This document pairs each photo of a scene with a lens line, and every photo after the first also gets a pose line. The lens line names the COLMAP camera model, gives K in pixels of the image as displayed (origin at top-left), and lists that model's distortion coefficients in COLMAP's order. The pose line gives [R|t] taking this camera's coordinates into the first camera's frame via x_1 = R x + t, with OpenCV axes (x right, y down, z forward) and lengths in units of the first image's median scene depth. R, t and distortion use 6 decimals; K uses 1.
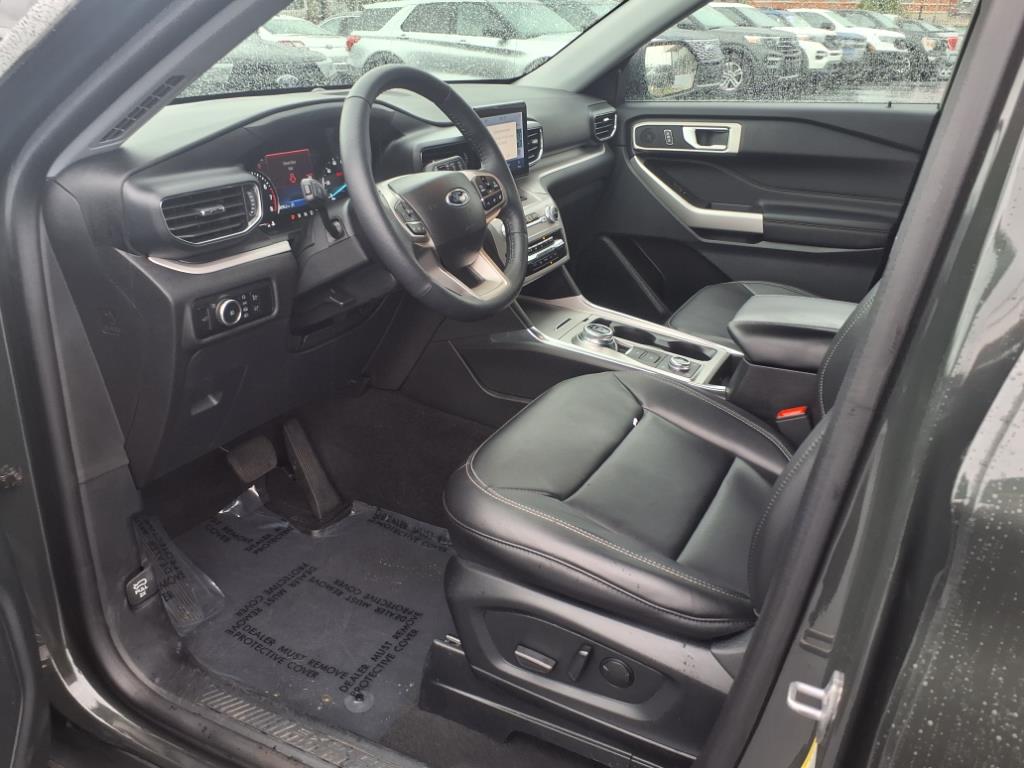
lens RADIAL K [[839.3, 0, 511.9], [0, 839.3, 389.2], [0, 0, 1]] dist [0.065175, -0.104506]
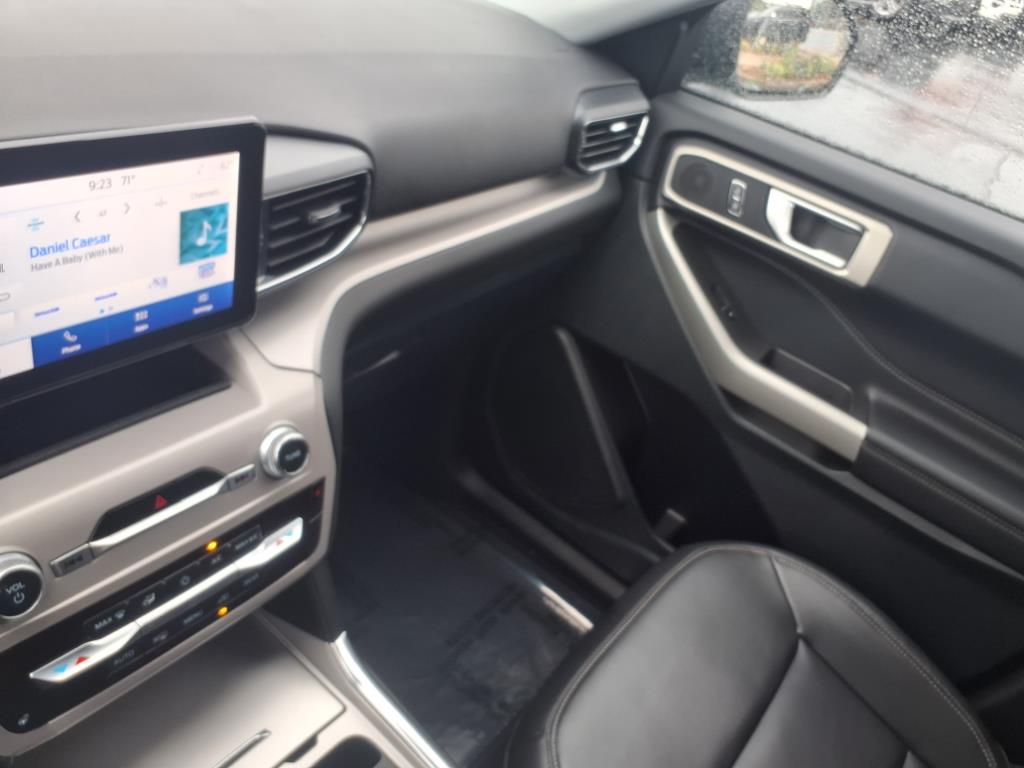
lens RADIAL K [[839.3, 0, 516.0], [0, 839.3, 373.3], [0, 0, 1]] dist [0.065175, -0.104506]
pose [[0.954217, 0.299032, -0.007037, 0.103303], [-0.293777, 0.941355, 0.165972, -0.256433], [0.056256, -0.156306, 0.986105, 0.527012]]
